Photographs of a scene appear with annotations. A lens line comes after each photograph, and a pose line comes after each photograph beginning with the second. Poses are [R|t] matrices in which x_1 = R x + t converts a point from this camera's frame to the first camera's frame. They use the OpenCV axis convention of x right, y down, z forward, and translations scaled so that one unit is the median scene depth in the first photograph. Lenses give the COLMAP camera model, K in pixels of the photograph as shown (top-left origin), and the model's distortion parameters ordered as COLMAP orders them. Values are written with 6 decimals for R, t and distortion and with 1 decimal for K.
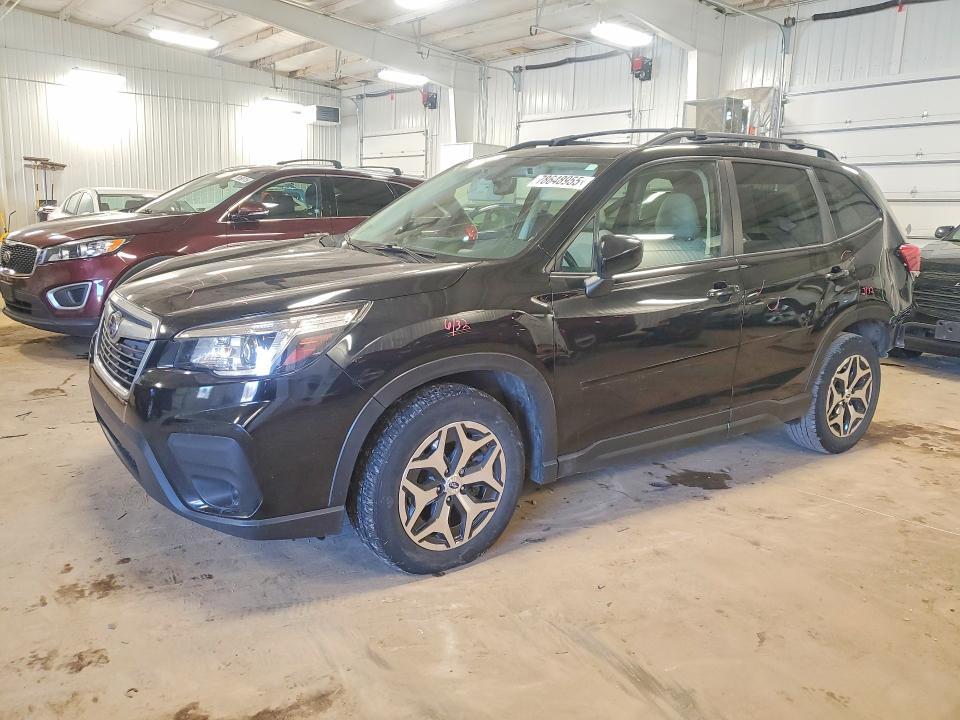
lens RADIAL K [[745.4, 0, 480.0], [0, 745.4, 360.0], [0, 0, 1]] dist [0.049484, 0.004482]
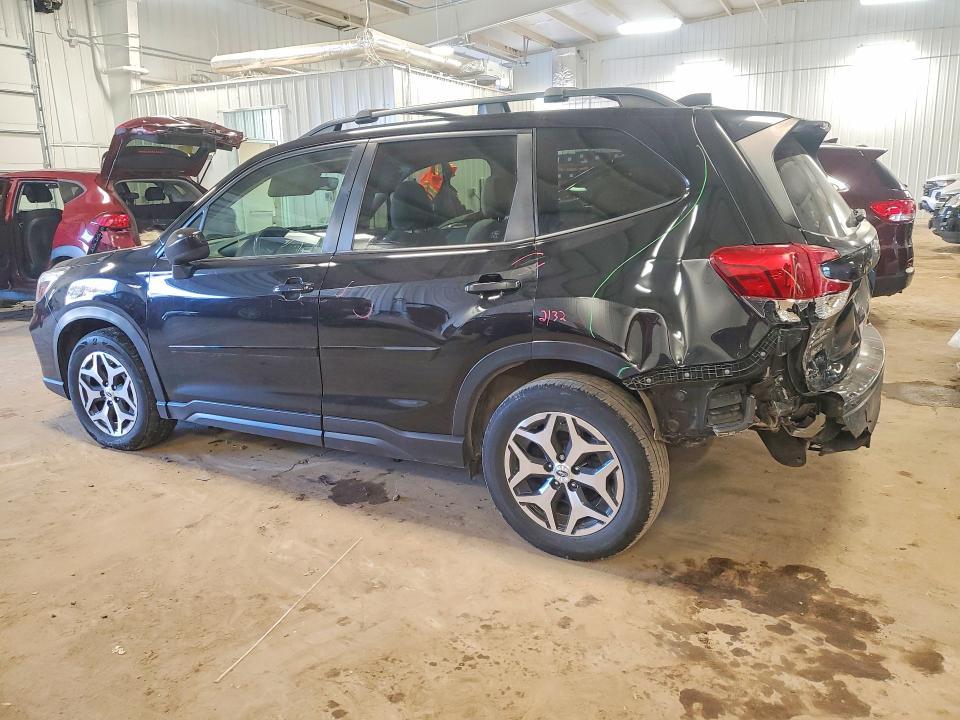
lens RADIAL K [[741.9, 0, 480.0], [0, 741.9, 360.0], [0, 0, 1]] dist [0.012449, 0.007460]
pose [[0.392839, 0.166719, -0.904368, 1.259840], [-0.130649, 0.983572, 0.124569, -0.146830], [0.910279, 0.069219, 0.408167, 0.821982]]
